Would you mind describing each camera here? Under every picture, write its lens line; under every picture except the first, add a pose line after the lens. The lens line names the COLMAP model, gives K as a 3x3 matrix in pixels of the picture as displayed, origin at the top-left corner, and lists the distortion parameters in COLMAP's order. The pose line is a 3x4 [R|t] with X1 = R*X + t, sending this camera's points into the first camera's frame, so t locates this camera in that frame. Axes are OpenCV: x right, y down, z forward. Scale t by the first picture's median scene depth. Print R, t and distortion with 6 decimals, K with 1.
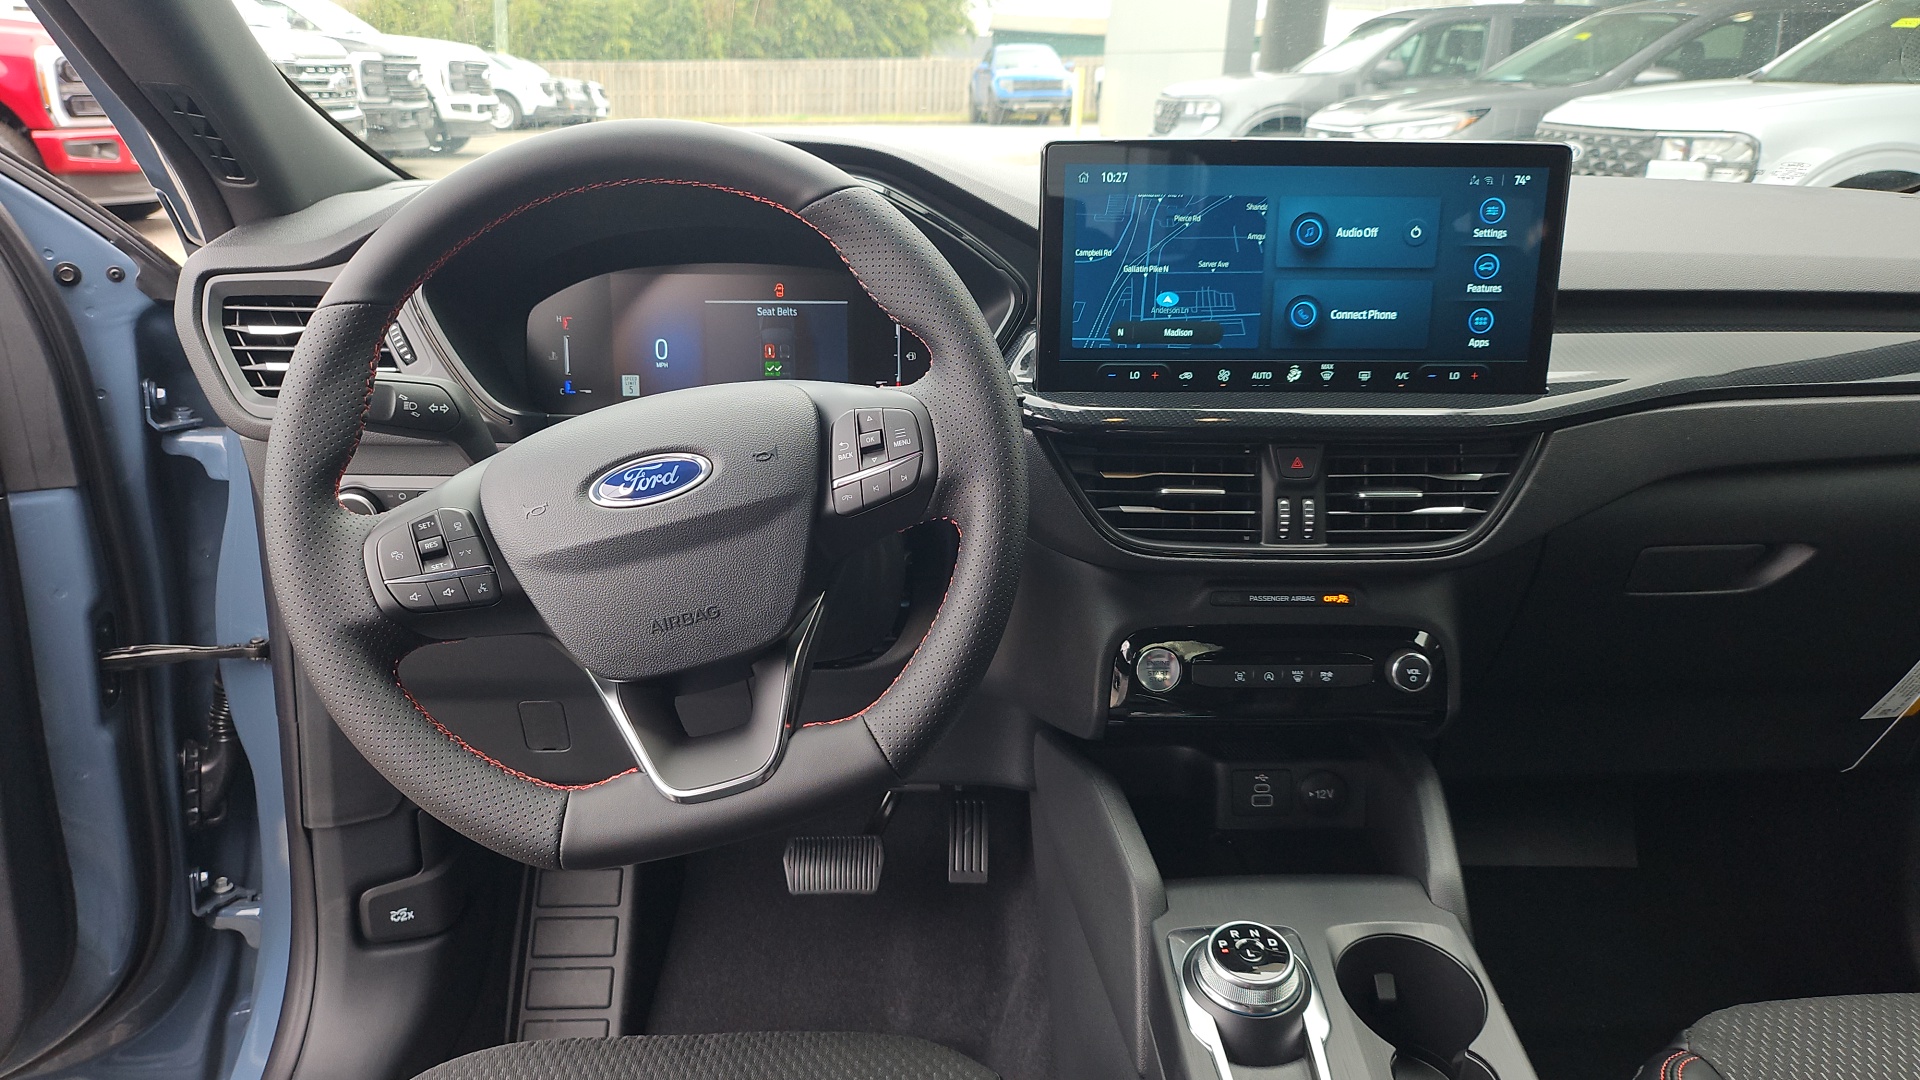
lens RADIAL K [[1389.8, 0, 959.3], [0, 1389.8, 537.6], [0, 0, 1]] dist [0.049774, -0.069314]
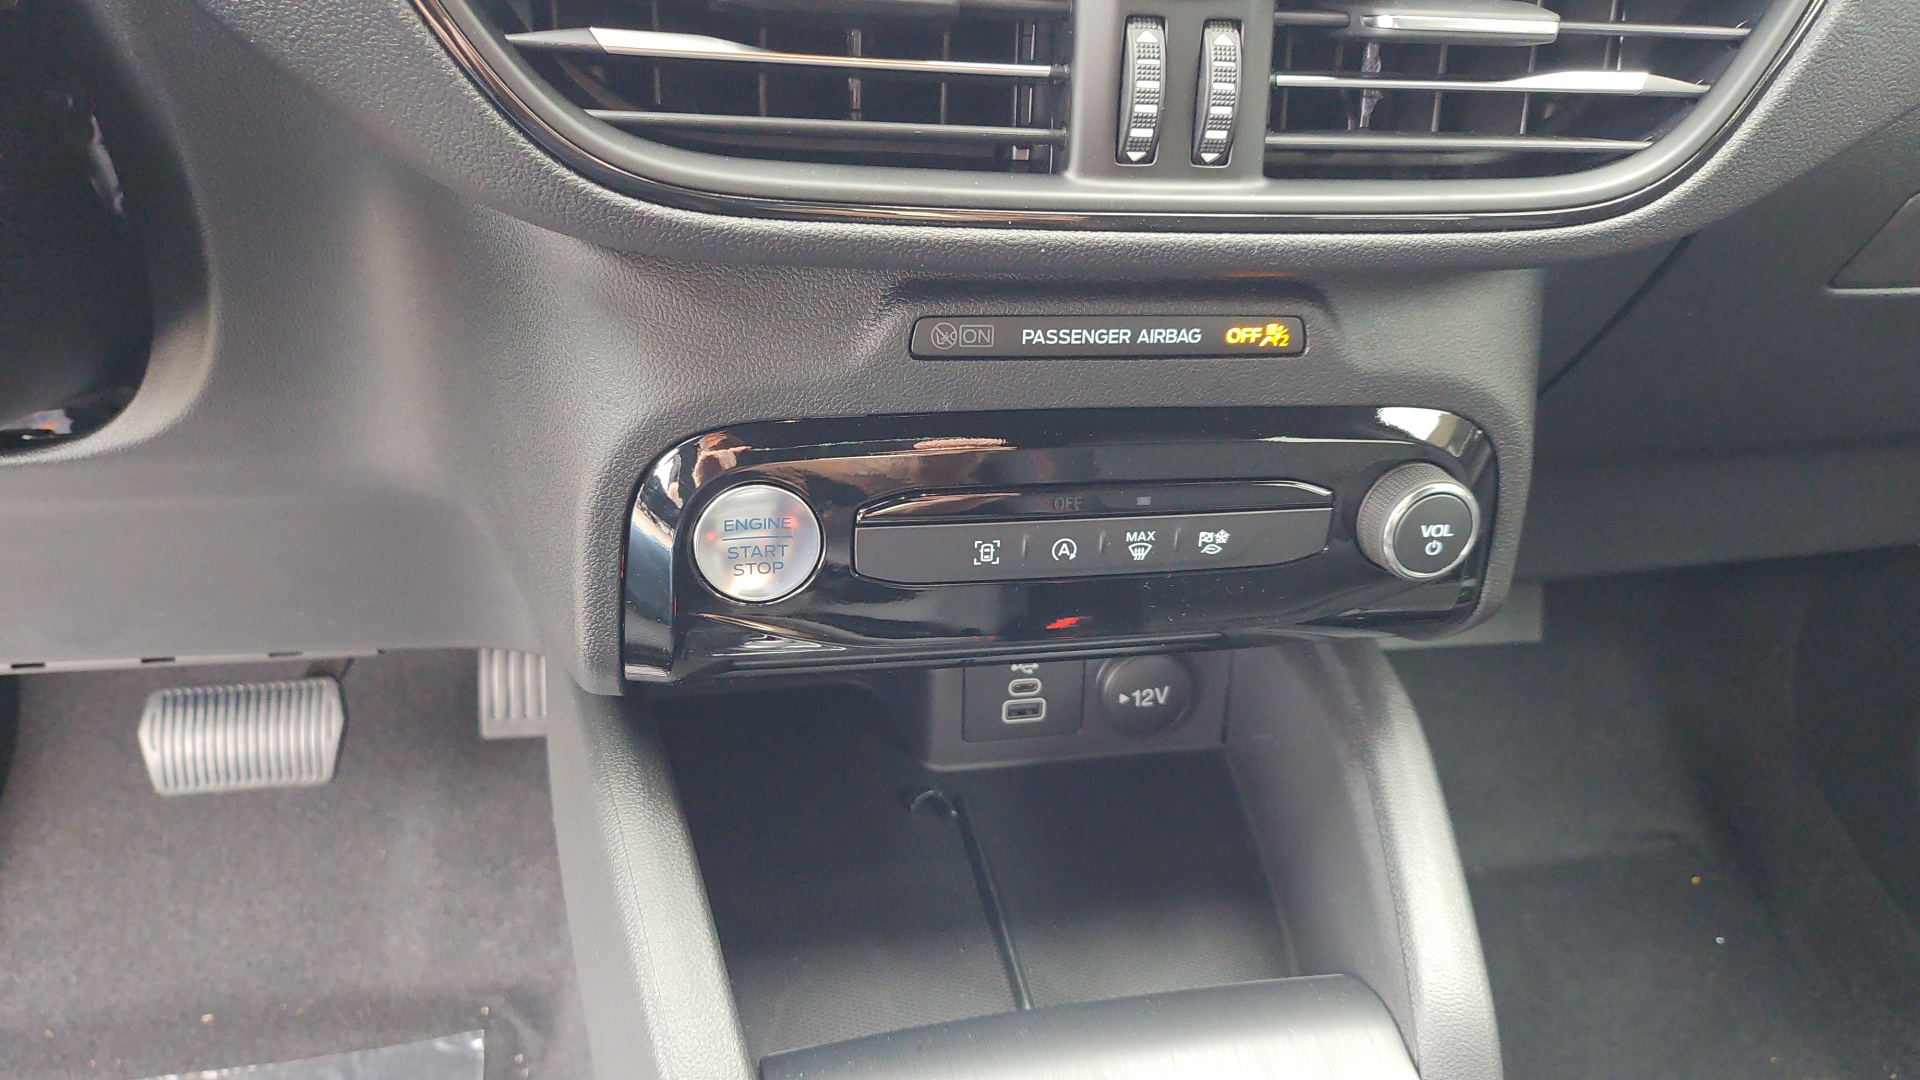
lens RADIAL K [[1389.8, 0, 958.8], [0, 1389.8, 541.0], [0, 0, 1]] dist [0.049774, -0.069314]
pose [[0.984417, -0.025184, 0.174038, 0.135315], [-0.026983, 0.956339, 0.291010, -0.007773], [-0.173768, -0.291172, 0.940757, 0.681836]]
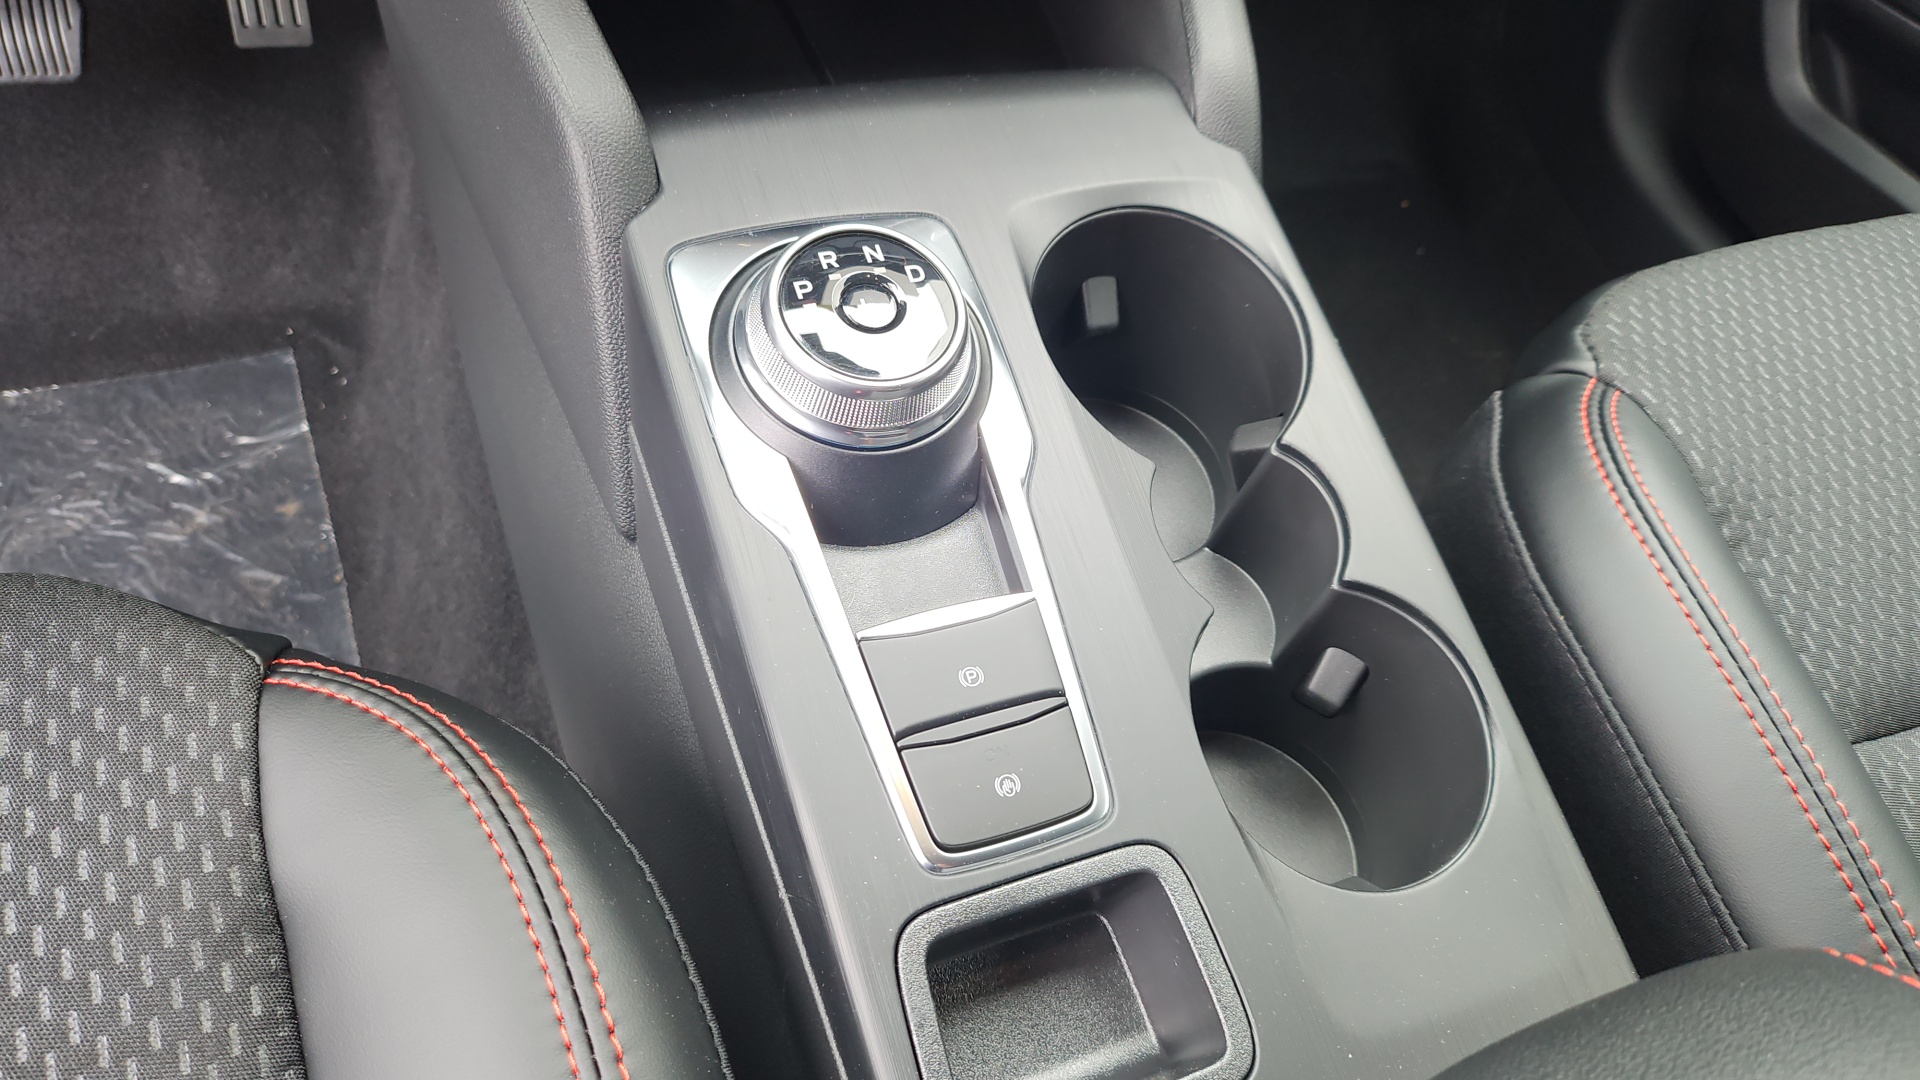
lens RADIAL K [[1389.8, 0, 961.0], [0, 1389.8, 526.3], [0, 0, 1]] dist [0.049774, -0.069314]
pose [[0.935408, -0.150773, 0.319810, 0.082999], [-0.065396, 0.815135, 0.575568, 0.099647], [-0.347469, -0.559306, 0.752624, 0.583264]]
